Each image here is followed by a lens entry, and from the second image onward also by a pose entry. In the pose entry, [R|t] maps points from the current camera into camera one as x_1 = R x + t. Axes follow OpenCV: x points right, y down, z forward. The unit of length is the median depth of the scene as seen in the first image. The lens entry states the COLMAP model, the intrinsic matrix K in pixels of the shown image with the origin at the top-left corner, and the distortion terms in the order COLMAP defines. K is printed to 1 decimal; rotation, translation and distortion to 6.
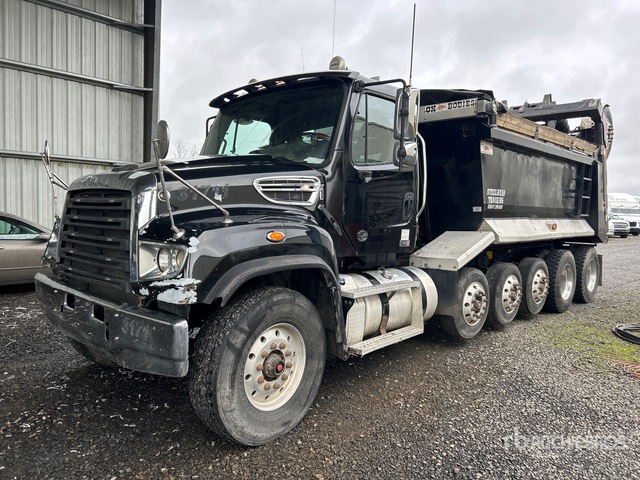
lens RADIAL K [[483.8, 0, 320.0], [0, 483.8, 240.0], [0, 0, 1]] dist [0.000628, 0.000351]
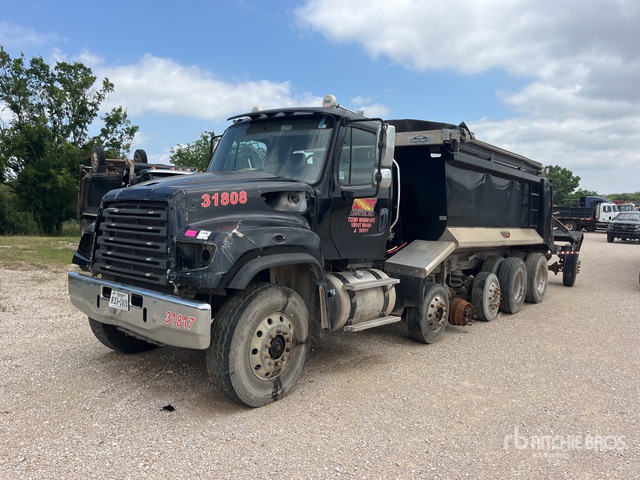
lens RADIAL K [[483.8, 0, 320.0], [0, 483.8, 240.0], [0, 0, 1]] dist [0.000628, 0.000351]
pose [[0.998085, 0.021436, 0.058026, -0.046939], [-0.021689, 0.999758, 0.003730, -0.018766], [-0.057932, -0.004981, 0.998308, -0.207801]]
